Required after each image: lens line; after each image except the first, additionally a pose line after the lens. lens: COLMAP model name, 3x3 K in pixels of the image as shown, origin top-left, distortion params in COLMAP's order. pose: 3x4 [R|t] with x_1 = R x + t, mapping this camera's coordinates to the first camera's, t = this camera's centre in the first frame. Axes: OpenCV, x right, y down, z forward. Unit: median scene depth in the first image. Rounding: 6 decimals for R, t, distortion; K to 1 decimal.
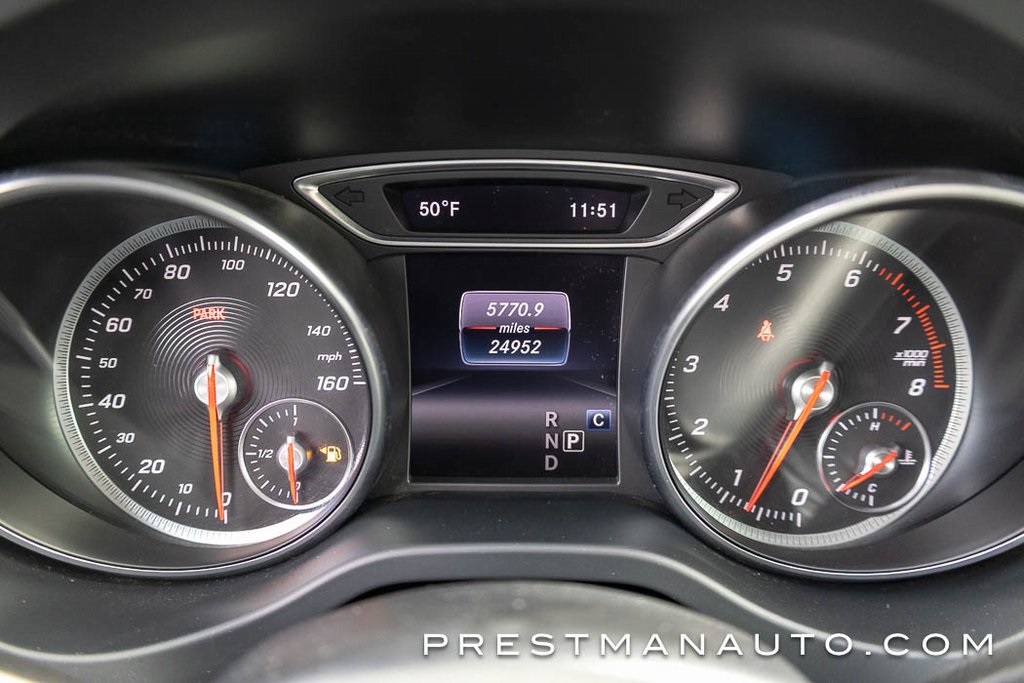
lens RADIAL K [[873.7, 0, 510.8], [0, 873.7, 347.8], [0, 0, 1]] dist [-0.011172, -0.007741]
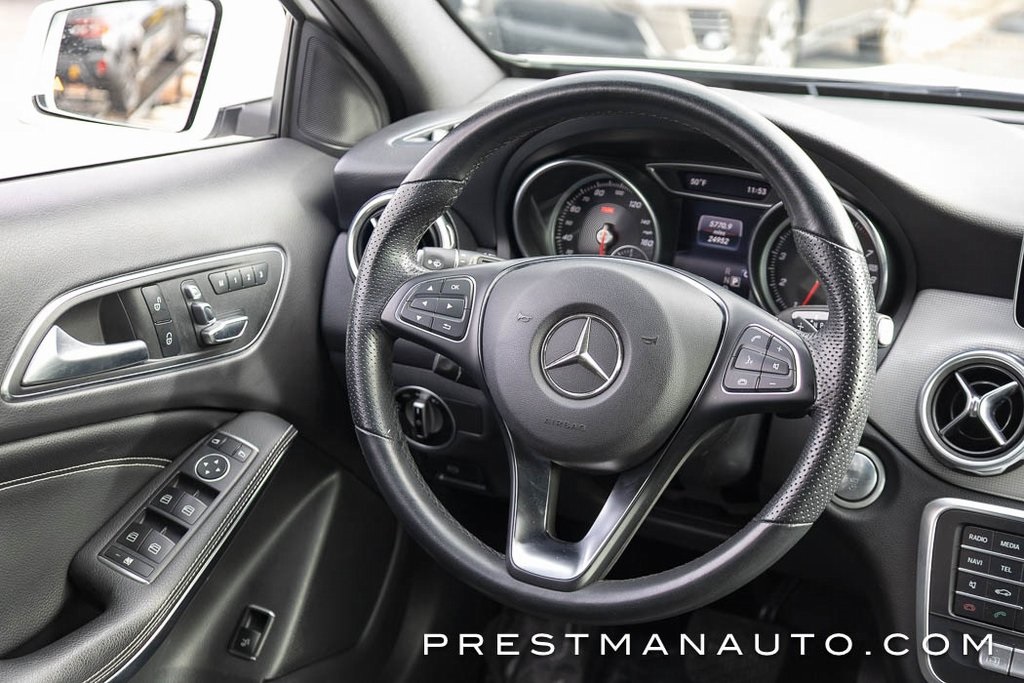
lens RADIAL K [[1510.9, 0, 508.6], [0, 1510.9, 340.7], [0, 0, 1]] dist [0.031364, 0.000000]
pose [[0.903941, 0.171550, -0.391742, 1.242601], [-0.182529, 0.983156, 0.009357, 0.361444], [0.386749, 0.063046, 0.920027, -3.297820]]
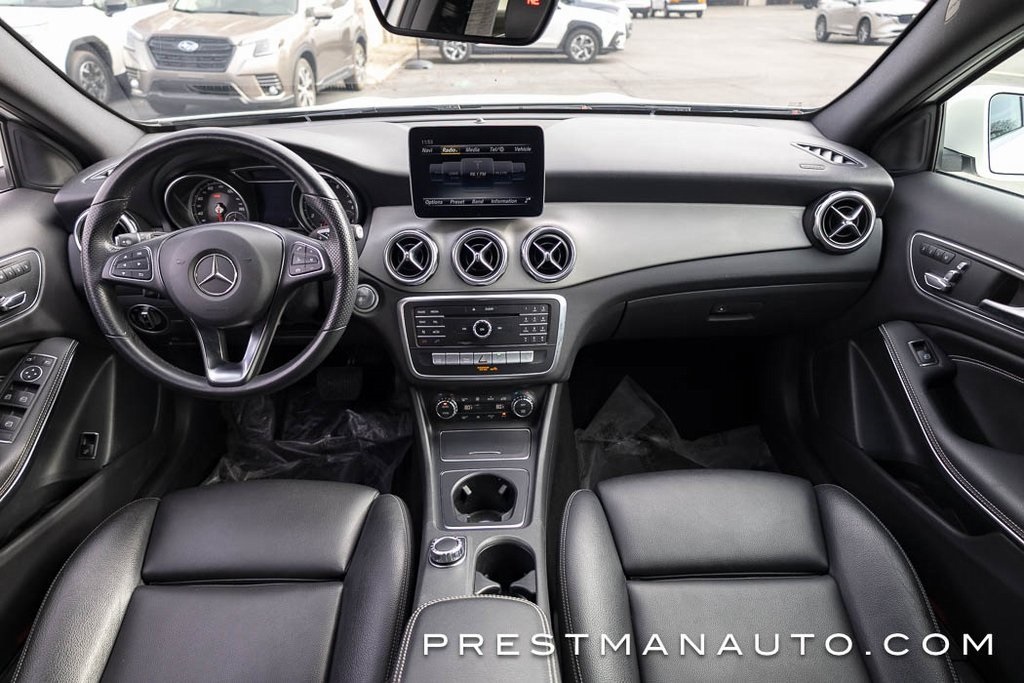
lens RADIAL K [[679.2, 0, 515.4], [0, 679.2, 340.7], [0, 0, 1]] dist [0.007453, 0.002445]
pose [[0.999630, -0.026687, 0.005289, 1.422504], [0.025613, 0.988691, 0.147765, 0.265392], [-0.009173, -0.147575, 0.989008, -3.240537]]
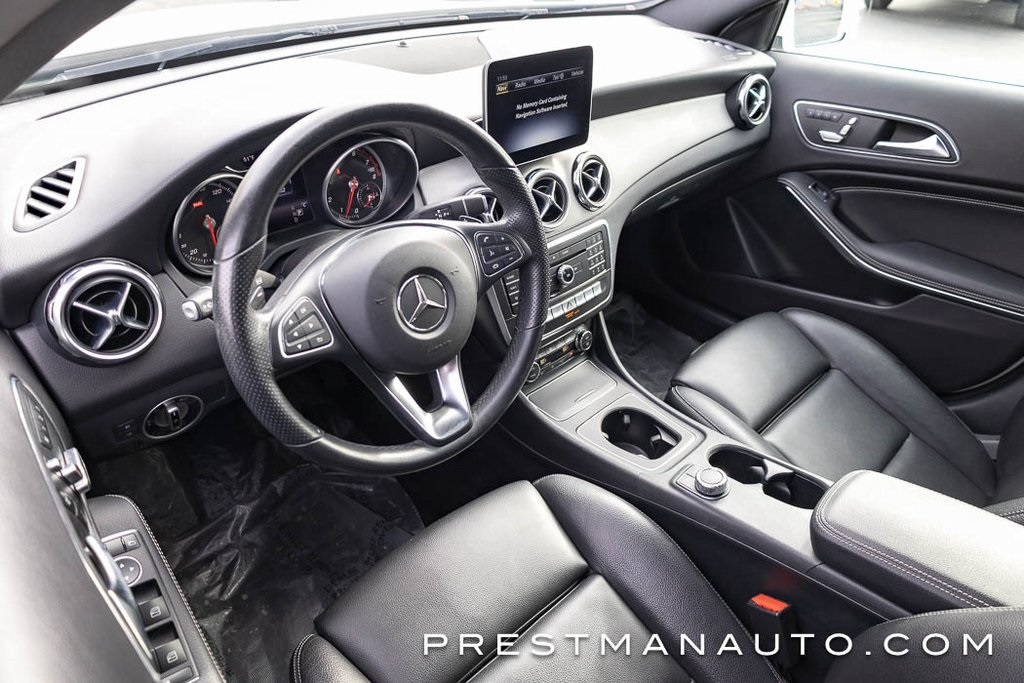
lens RADIAL K [[679.2, 0, 518.9], [0, 679.2, 334.0], [0, 0, 1]] dist [0.007453, 0.002445]
pose [[0.721651, -0.373166, 0.583067, -1.192688], [0.188335, 0.916333, 0.353360, -0.280222], [-0.666145, -0.145191, 0.731553, -1.914620]]
